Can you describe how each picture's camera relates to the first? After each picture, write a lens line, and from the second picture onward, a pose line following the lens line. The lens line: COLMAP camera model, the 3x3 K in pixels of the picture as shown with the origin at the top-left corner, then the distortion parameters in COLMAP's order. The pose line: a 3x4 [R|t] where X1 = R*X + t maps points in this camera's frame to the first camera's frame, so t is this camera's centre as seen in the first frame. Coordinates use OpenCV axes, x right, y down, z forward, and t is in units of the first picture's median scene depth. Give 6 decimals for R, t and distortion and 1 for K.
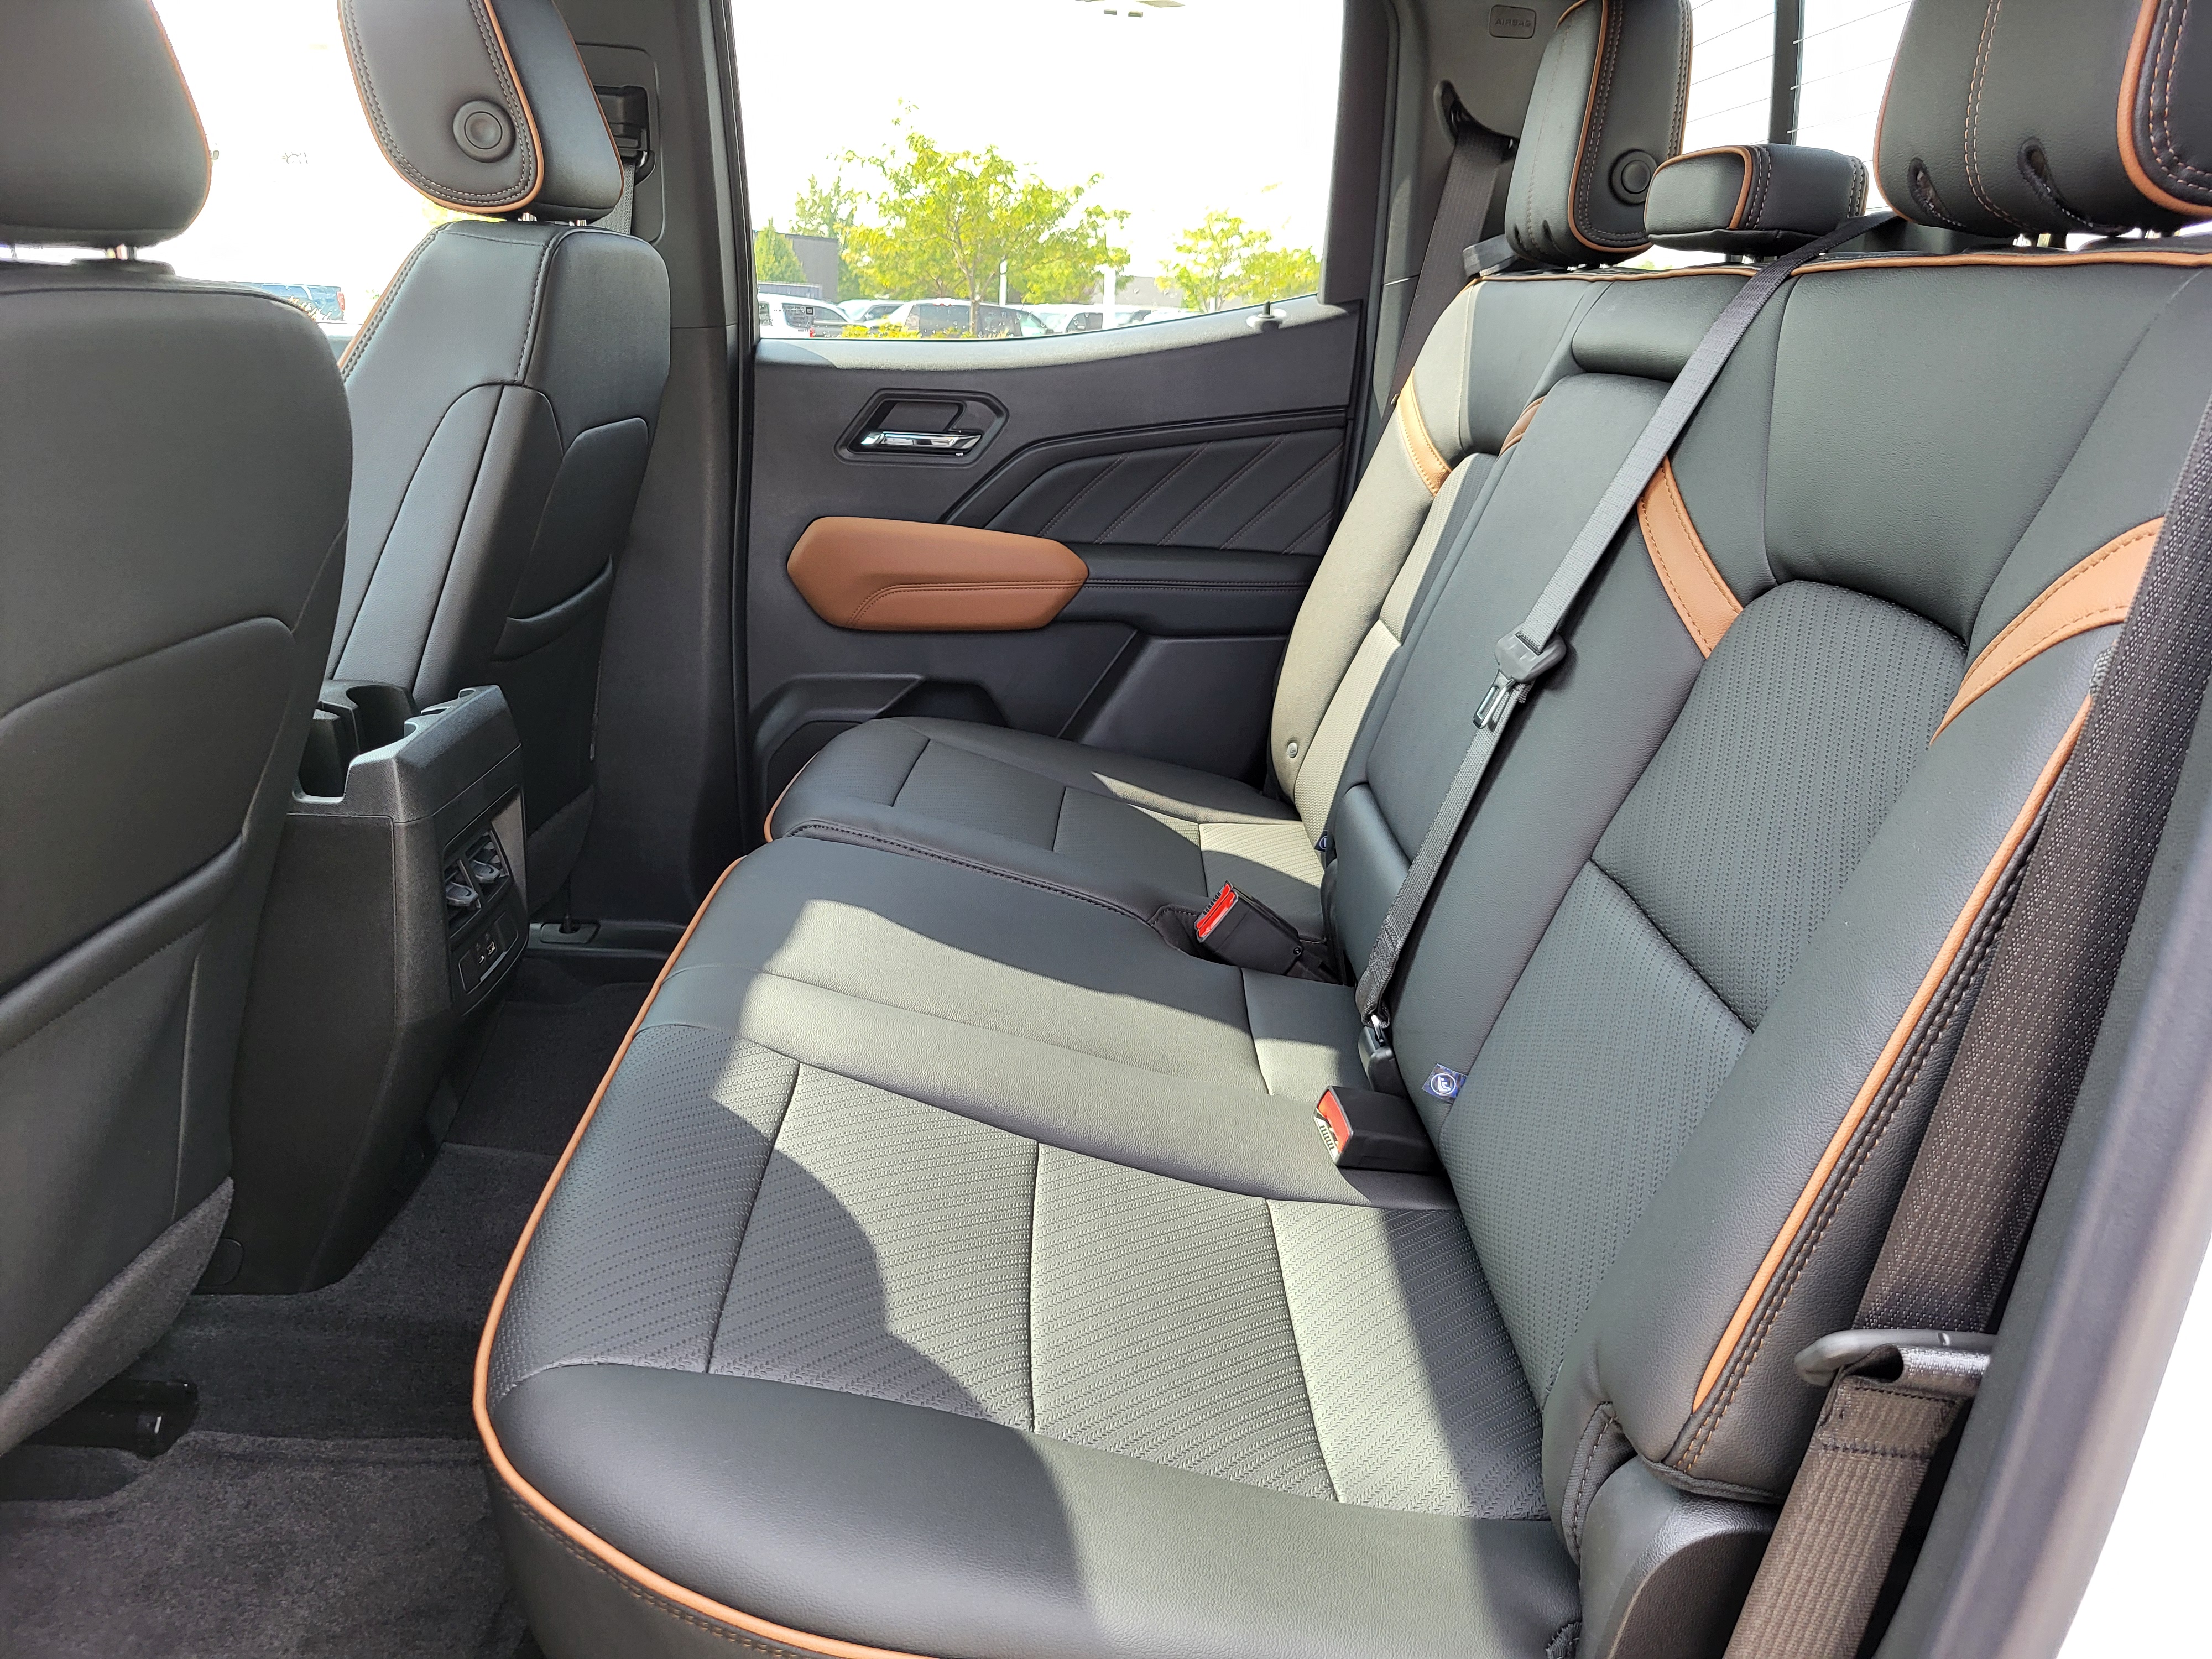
lens RADIAL K [[1686.3, 0, 1106.0], [0, 1686.3, 829.5], [0, 0, 1]] dist [0.018694, 0.004285]
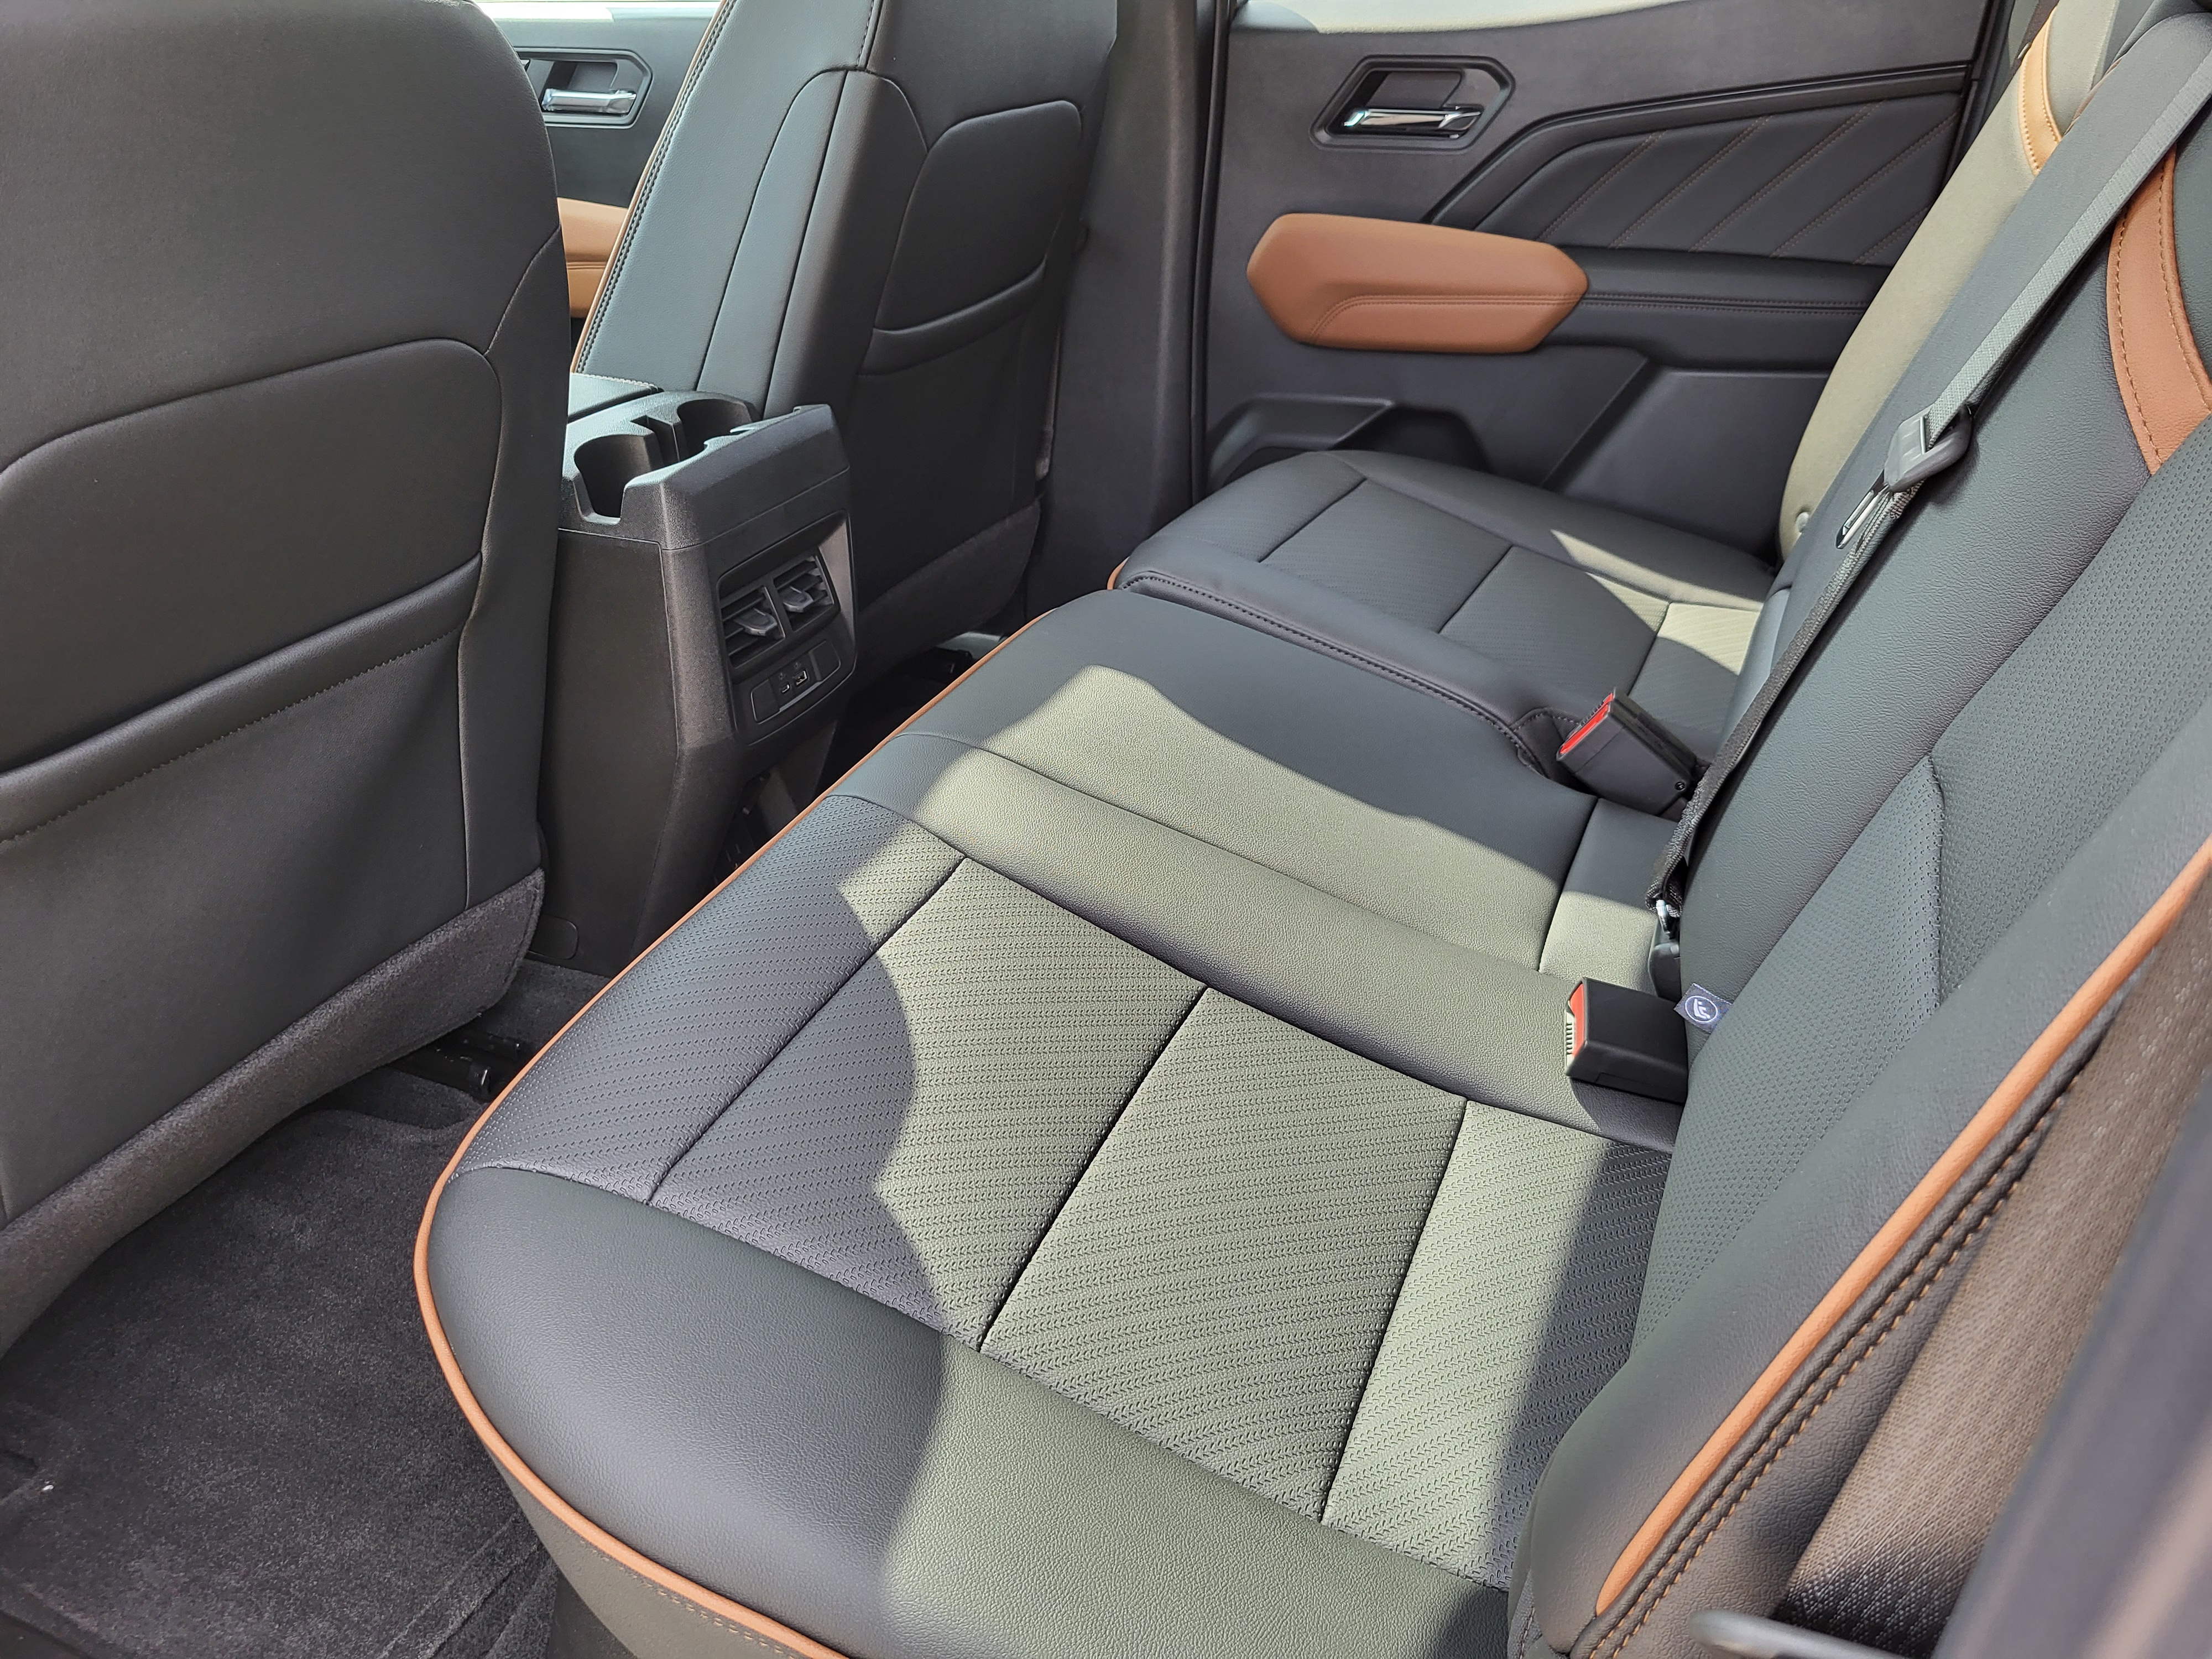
lens RADIAL K [[1686.3, 0, 1106.0], [0, 1686.3, 829.5], [0, 0, 1]] dist [0.018694, 0.004285]
pose [[0.915611, 0.145870, -0.374672, 0.168668], [-0.077274, 0.978337, 0.192054, -0.042786], [0.394570, -0.146895, 0.907048, 0.146982]]
